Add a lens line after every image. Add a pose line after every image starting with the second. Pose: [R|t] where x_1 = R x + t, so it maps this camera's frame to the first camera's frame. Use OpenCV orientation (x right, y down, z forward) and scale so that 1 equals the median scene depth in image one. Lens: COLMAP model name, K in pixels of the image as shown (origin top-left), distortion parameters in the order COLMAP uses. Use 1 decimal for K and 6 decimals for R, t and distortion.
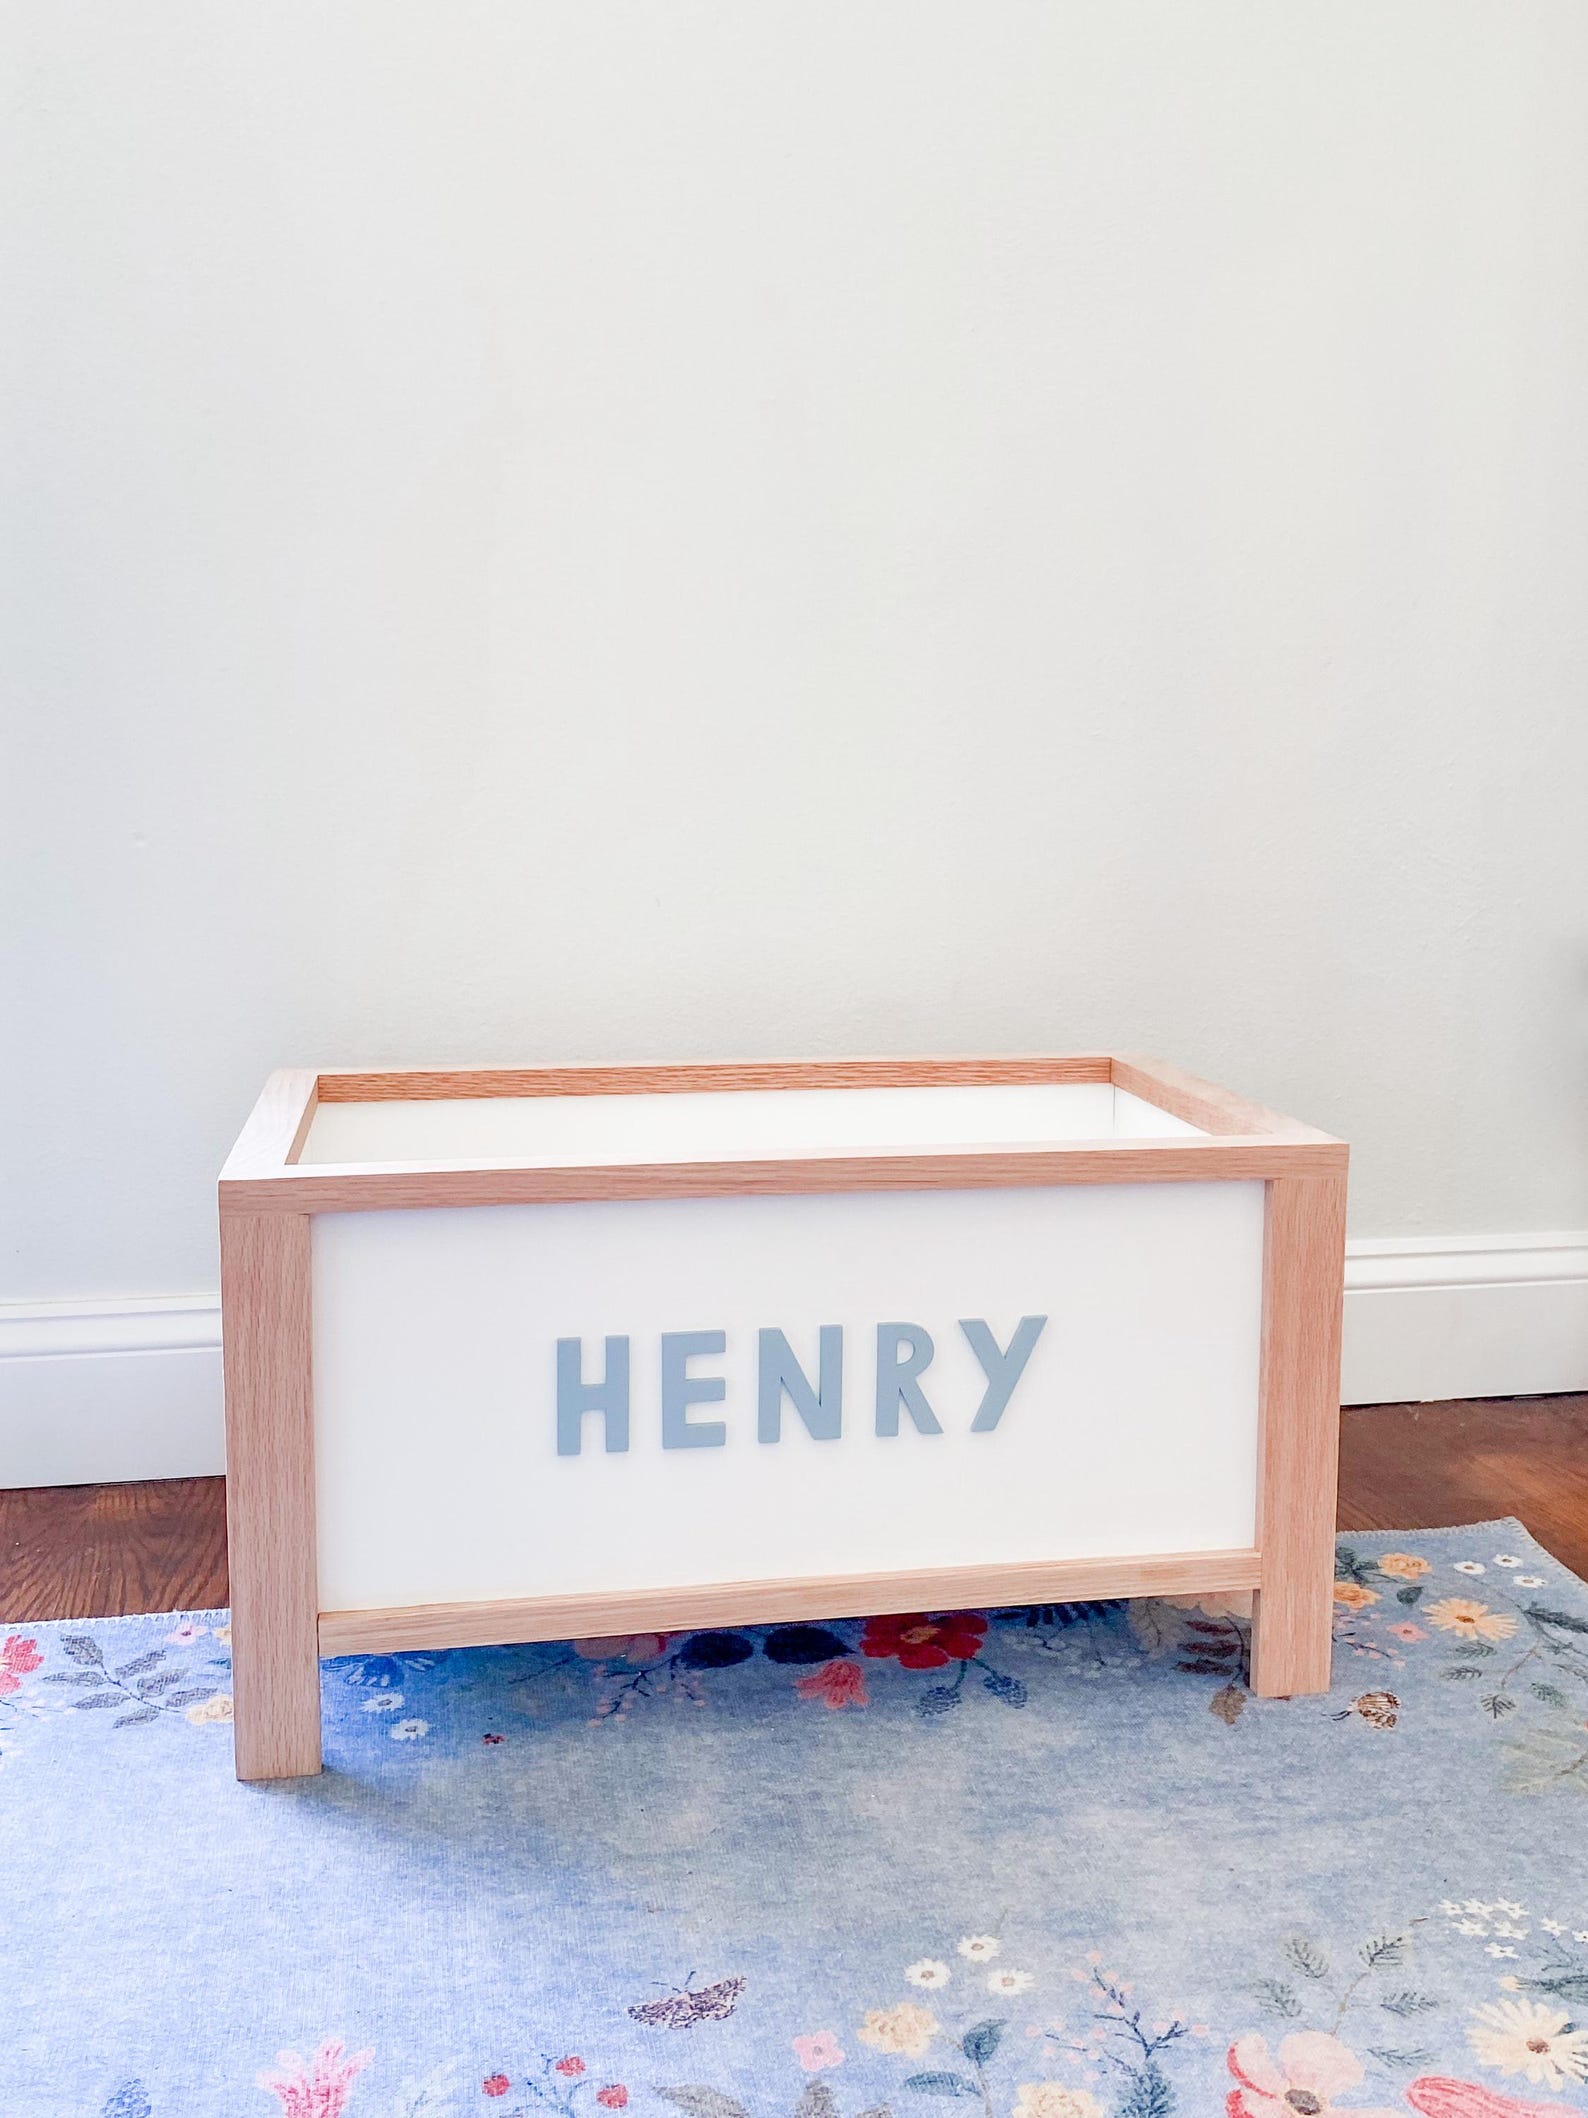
lens RADIAL K [[1654.2, 0, 797.0], [0, 1654.2, 1052.6], [0, 0, 1]] dist [0.018853, -0.011759]
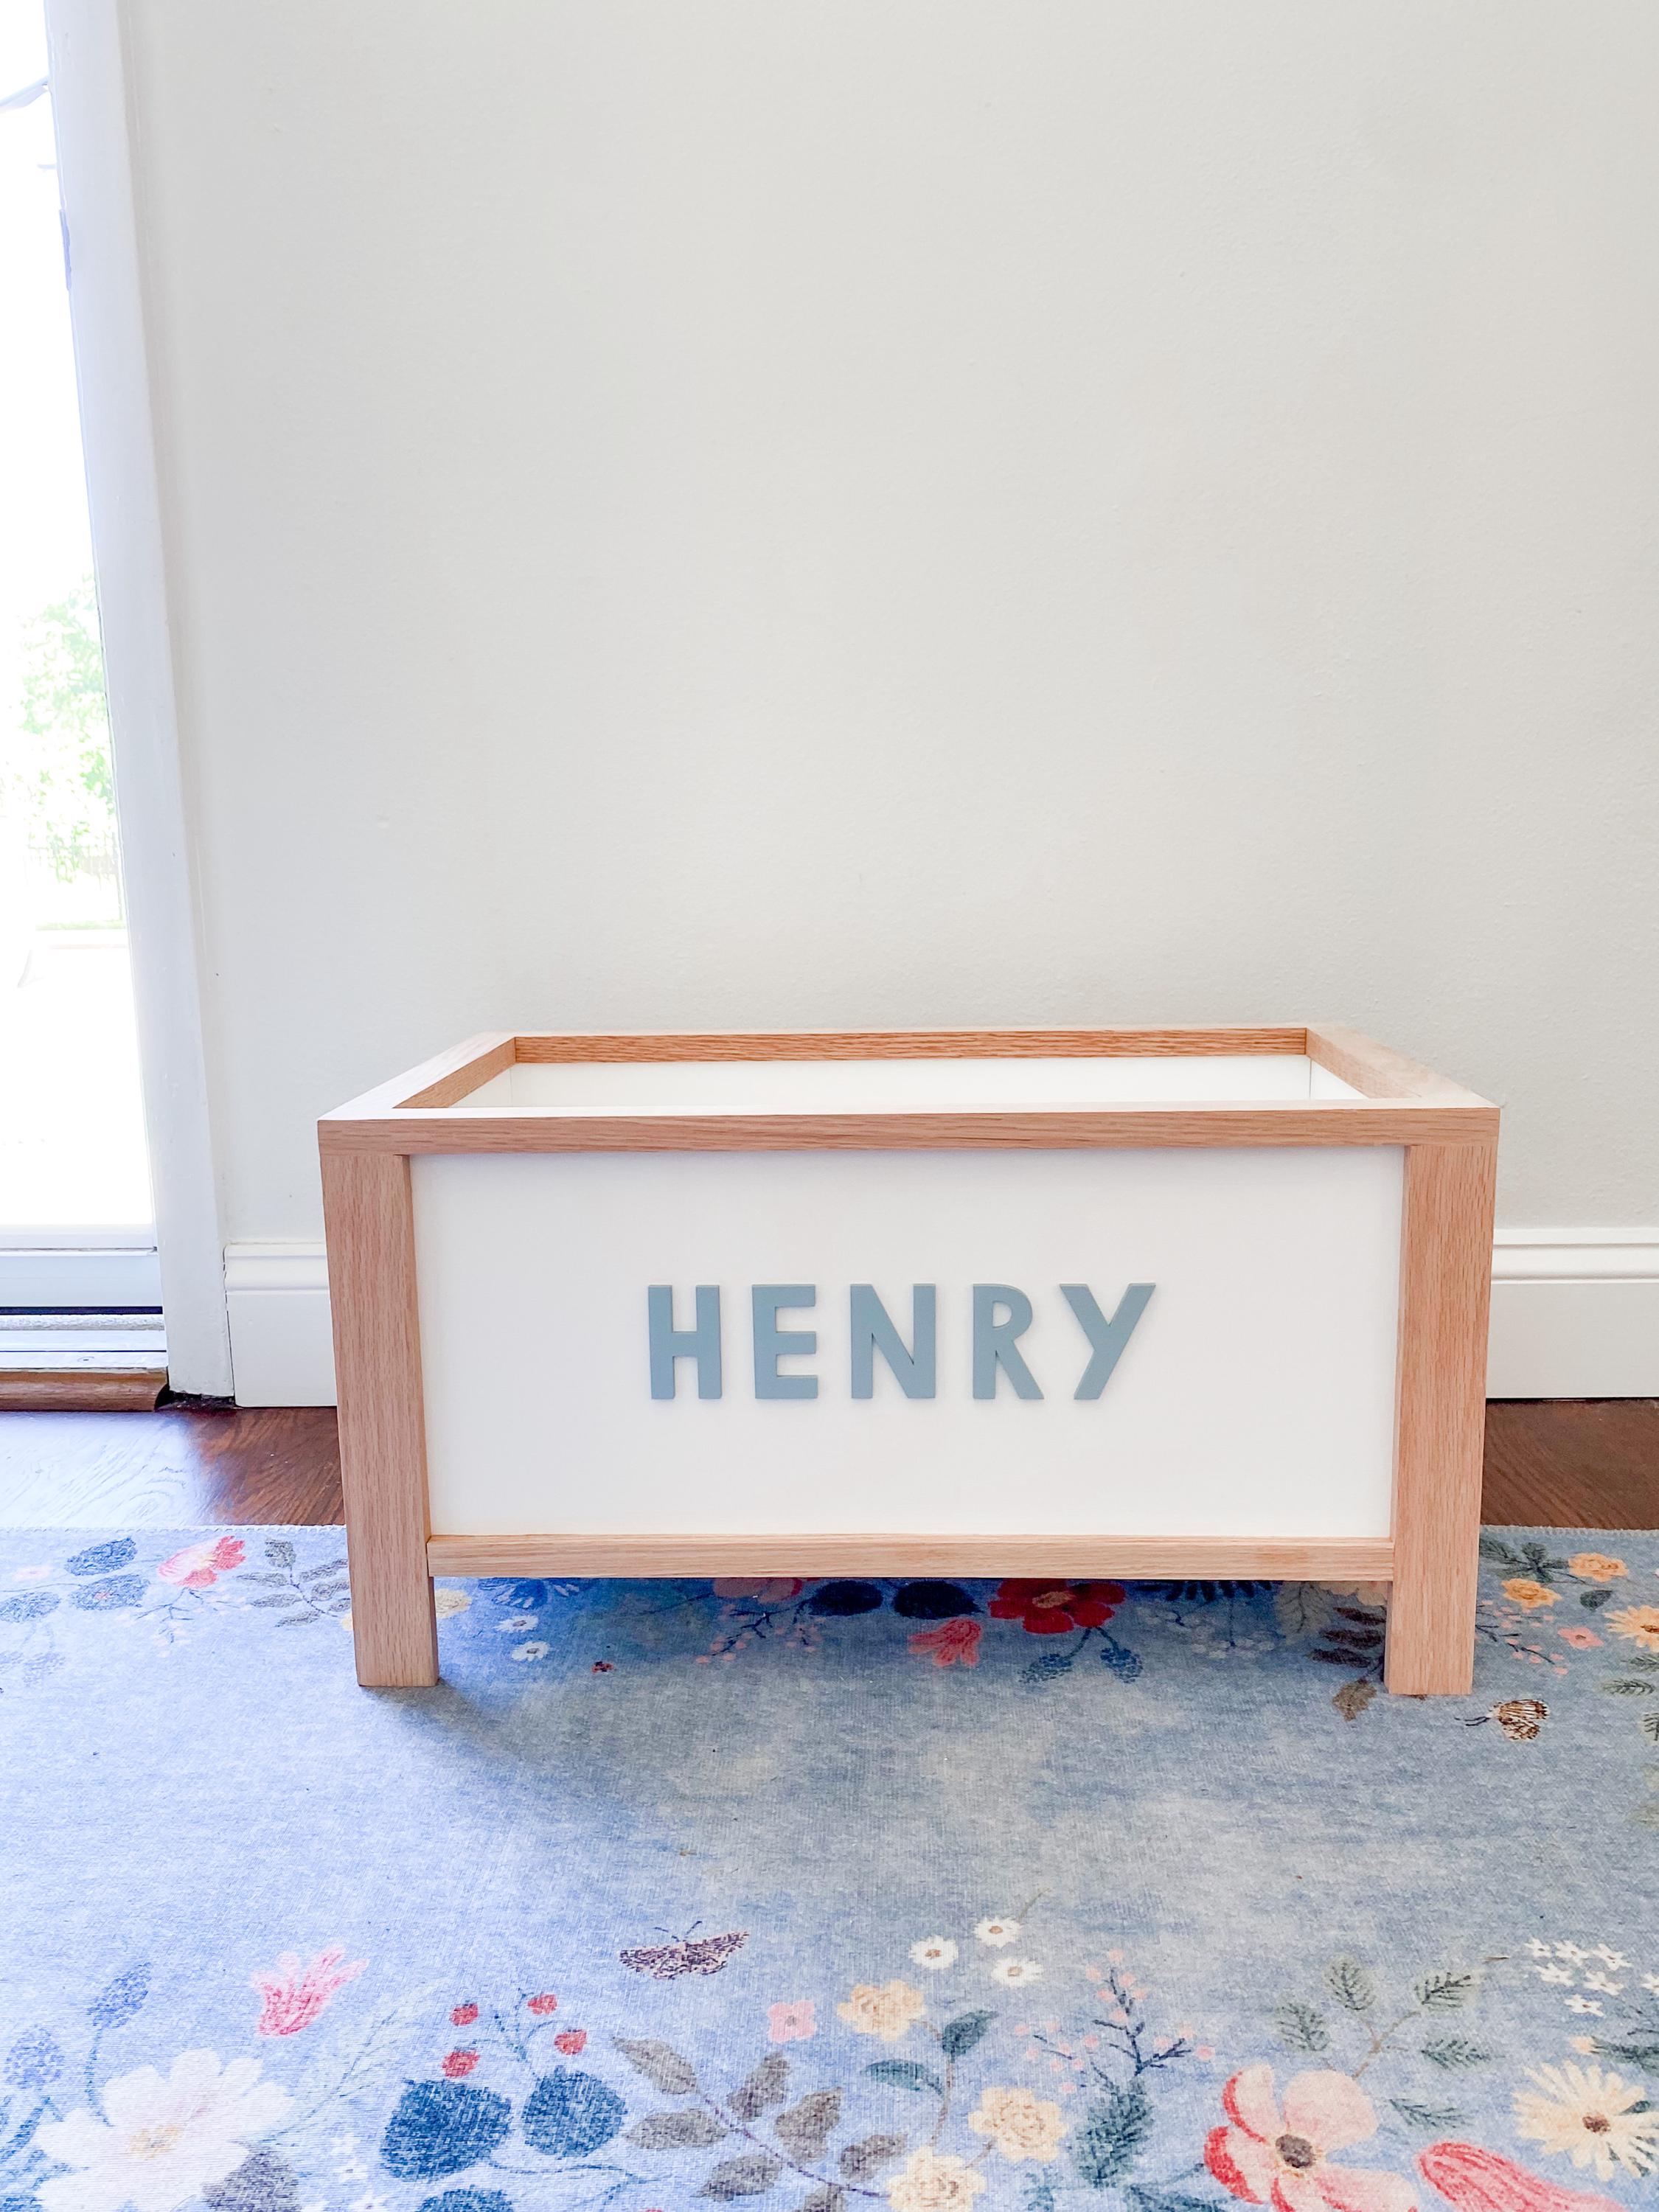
lens RADIAL K [[1516.2, 0, 828.0], [0, 1516.2, 1111.7], [0, 0, 1]] dist [0.017588, -0.011963]
pose [[0.981424, 0.016914, -0.191106, 0.134828], [-0.008899, 0.999047, 0.042720, 0.025099], [0.191647, -0.040226, 0.980639, 0.111280]]
